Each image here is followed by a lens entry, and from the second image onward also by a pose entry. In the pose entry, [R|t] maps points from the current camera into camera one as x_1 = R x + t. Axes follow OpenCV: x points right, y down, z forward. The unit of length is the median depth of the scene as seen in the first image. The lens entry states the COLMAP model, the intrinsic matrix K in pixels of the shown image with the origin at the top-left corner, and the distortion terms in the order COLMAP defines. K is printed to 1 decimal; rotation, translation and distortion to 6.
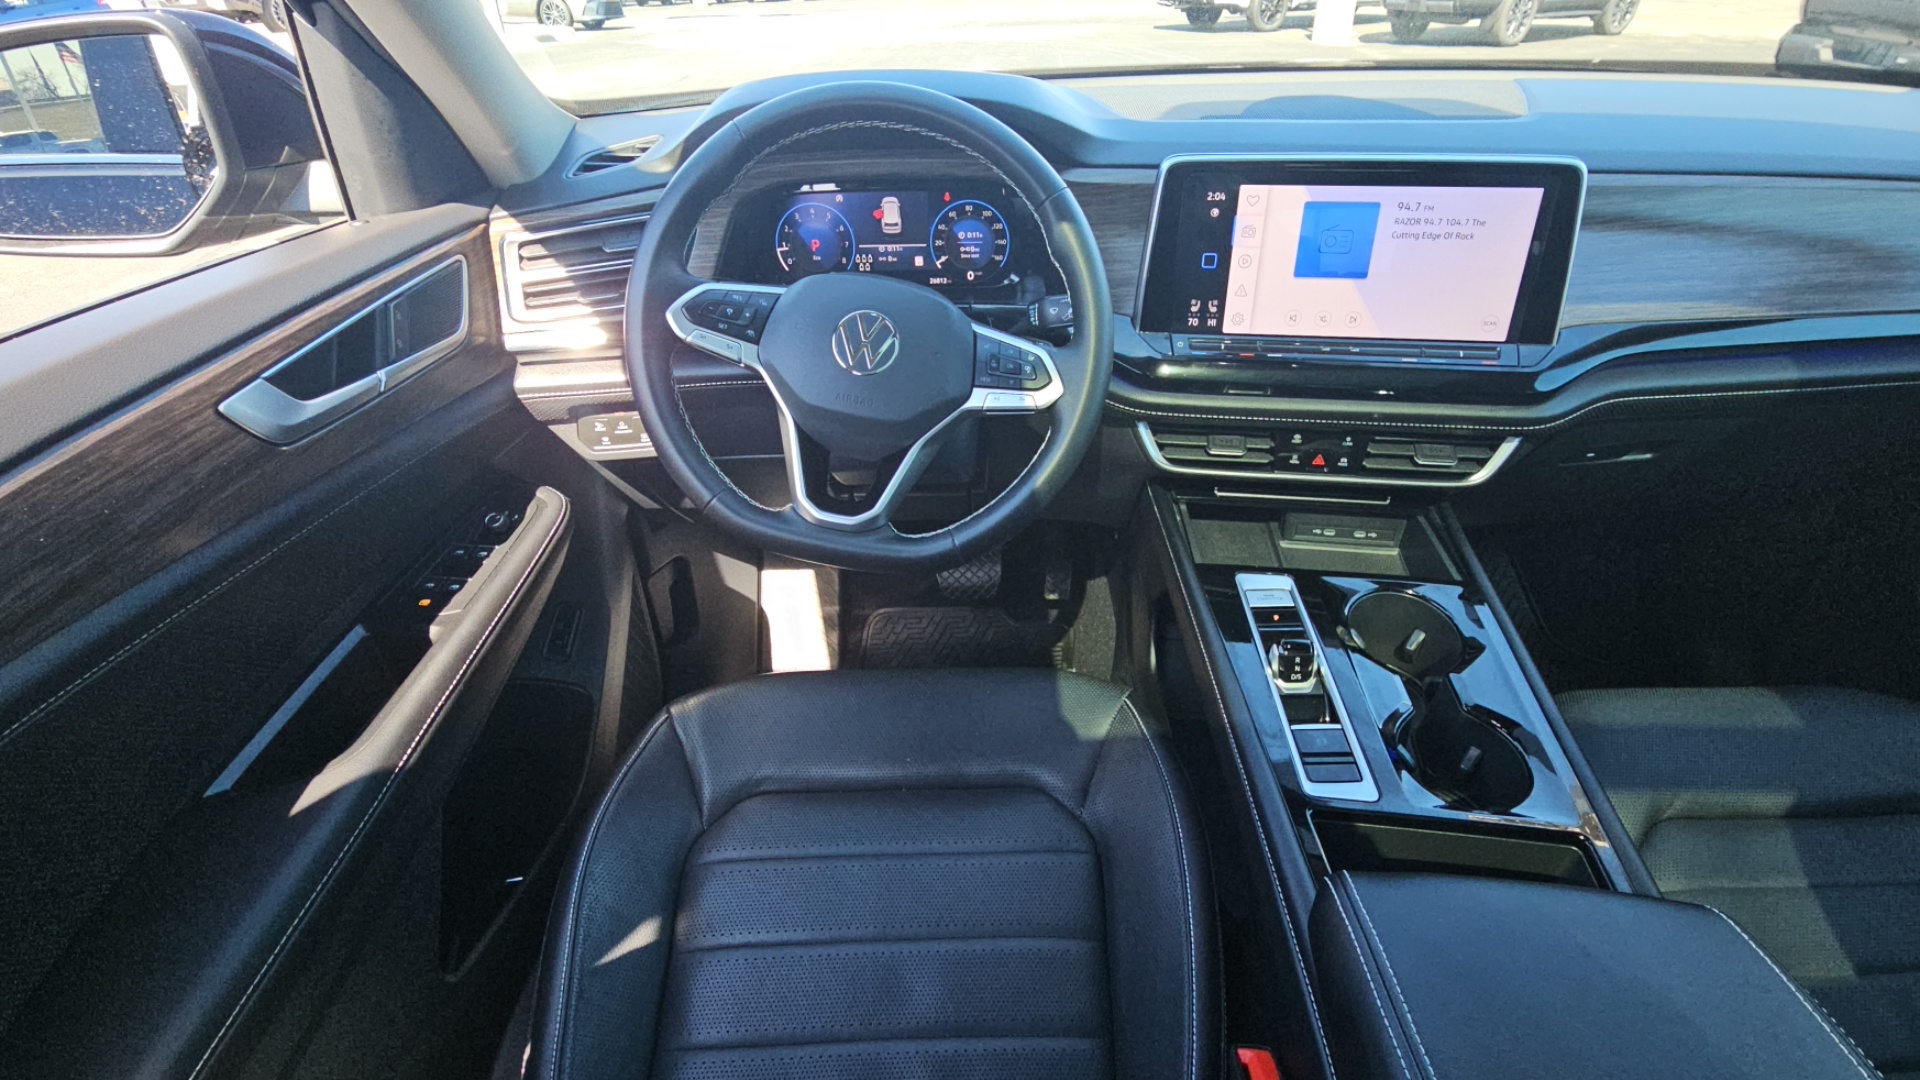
lens RADIAL K [[865.9, 0, 981.0], [0, 865.9, 542.0], [0, 0, 1]] dist [0.009239, -0.005481]
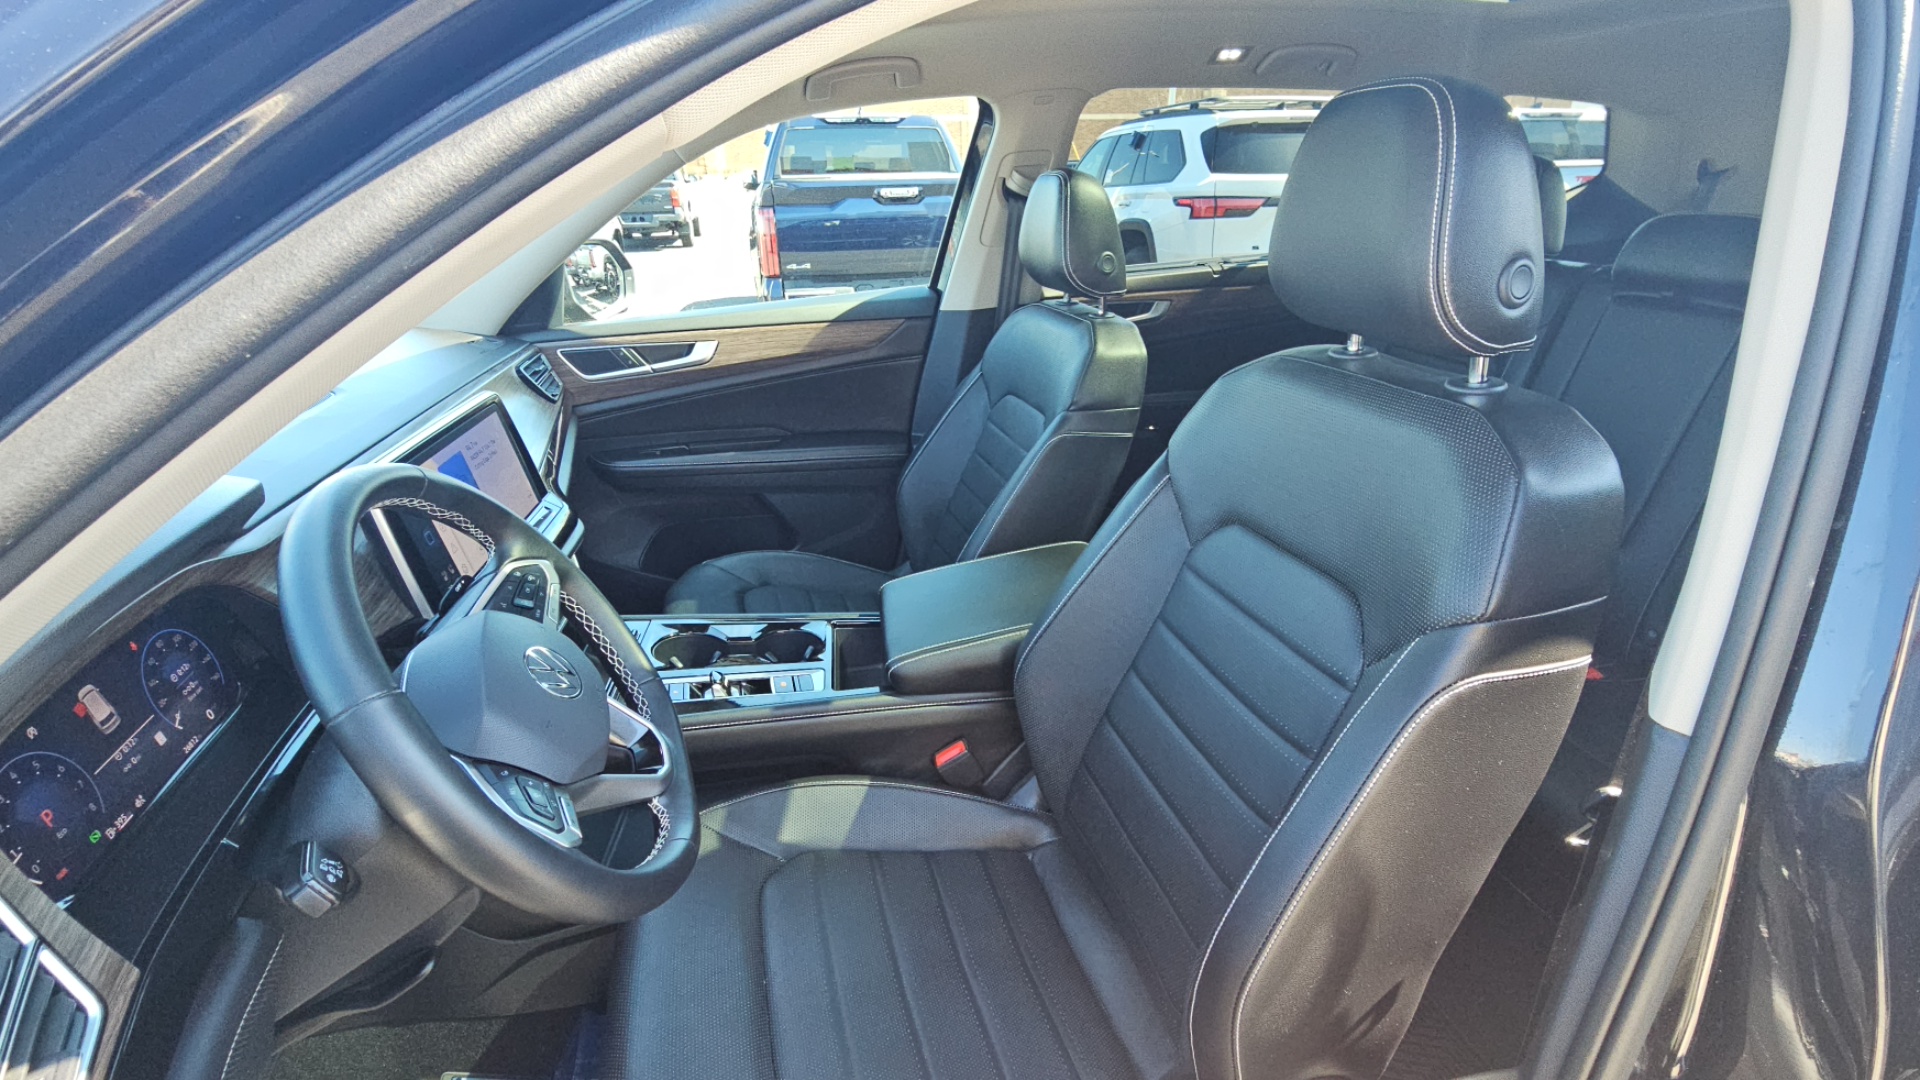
lens RADIAL K [[852.7, 0, 981.9], [0, 852.7, 543.2], [0, 0, 1]] dist [0.007039, -0.005176]
pose [[-0.289816, -0.366781, 0.884013, -0.869184], [0.557924, 0.685736, 0.467426, -0.415118], [-0.777642, 0.628679, 0.005899, 0.423092]]
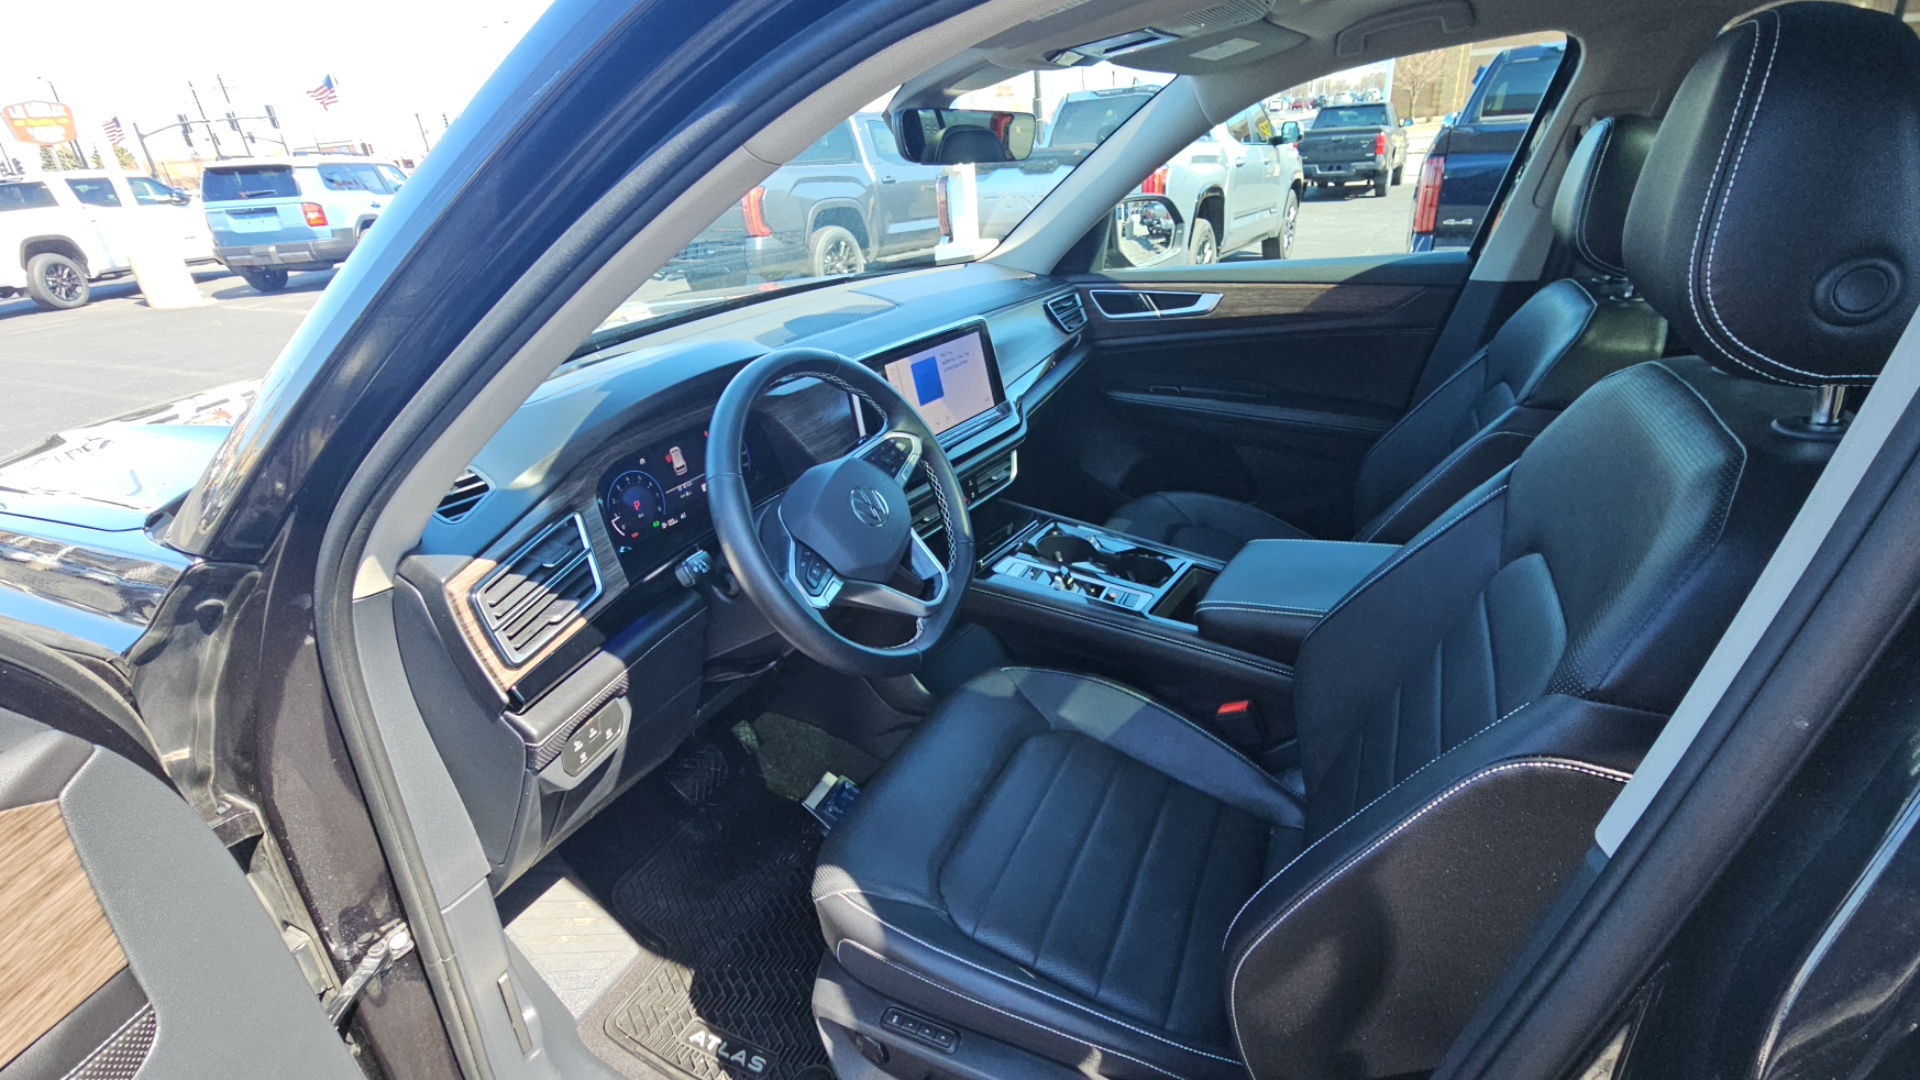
lens RADIAL K [[857.2, 0, 985.8], [0, 857.2, 544.2], [0, 0, 1]] dist [0.007004, -0.005524]
pose [[0.422780, -0.391937, 0.817094, -0.999937], [0.552388, 0.826230, 0.110504, -0.186389], [-0.718418, 0.404634, 0.565815, 0.066794]]
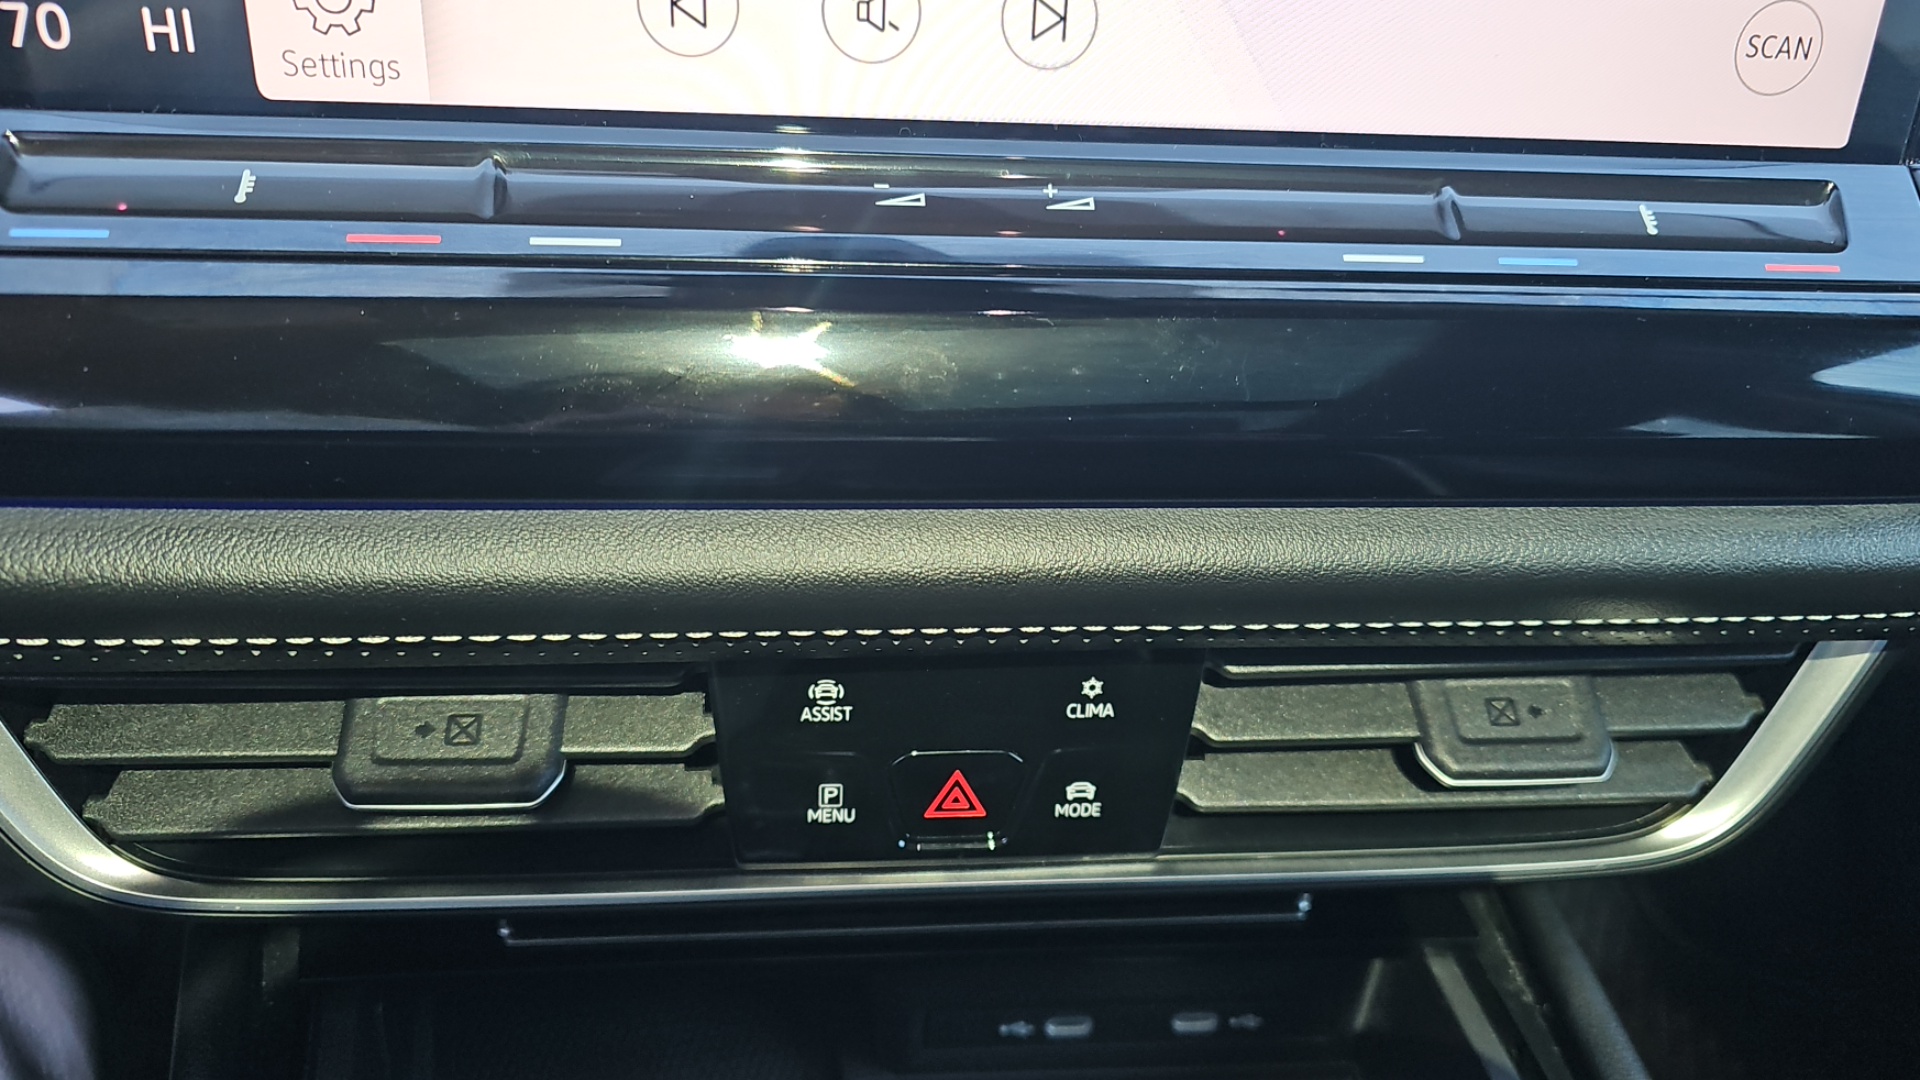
lens RADIAL K [[1456.9, 0, 960.0], [0, 1456.9, 540.0], [0, 0, 1]] dist [0.004535, 0.002237]
pose [[0.968864, -0.062372, 0.239607, 0.324541], [0.066840, 0.997708, -0.010560, -0.149026], [-0.238399, 0.026246, 0.970812, 0.705206]]
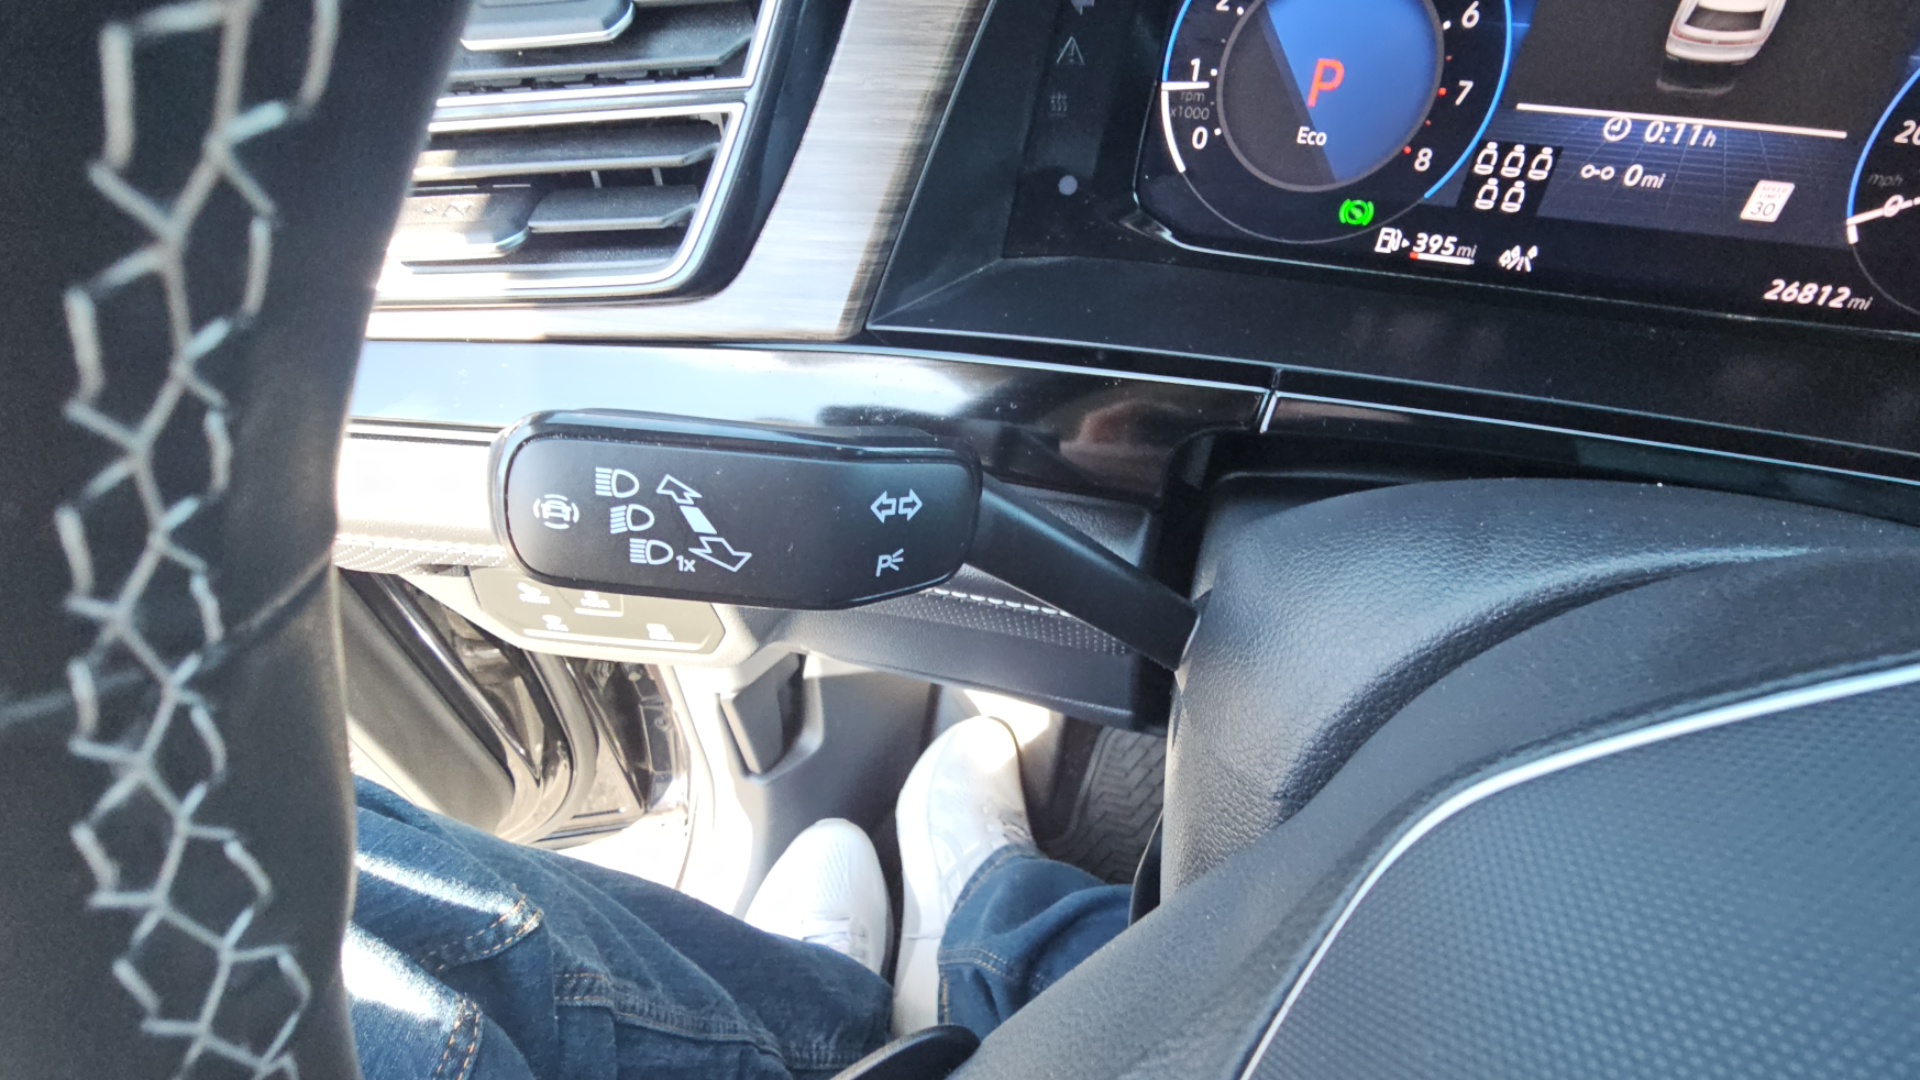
lens RADIAL K [[865.9, 0, 981.0], [0, 865.9, 542.0], [0, 0, 1]] dist [0.009239, -0.005481]
pose [[0.960454, 0.204272, -0.189212, -0.226679], [-0.160756, 0.961659, 0.222192, -0.275927], [0.227345, -0.182988, 0.956467, 0.774159]]
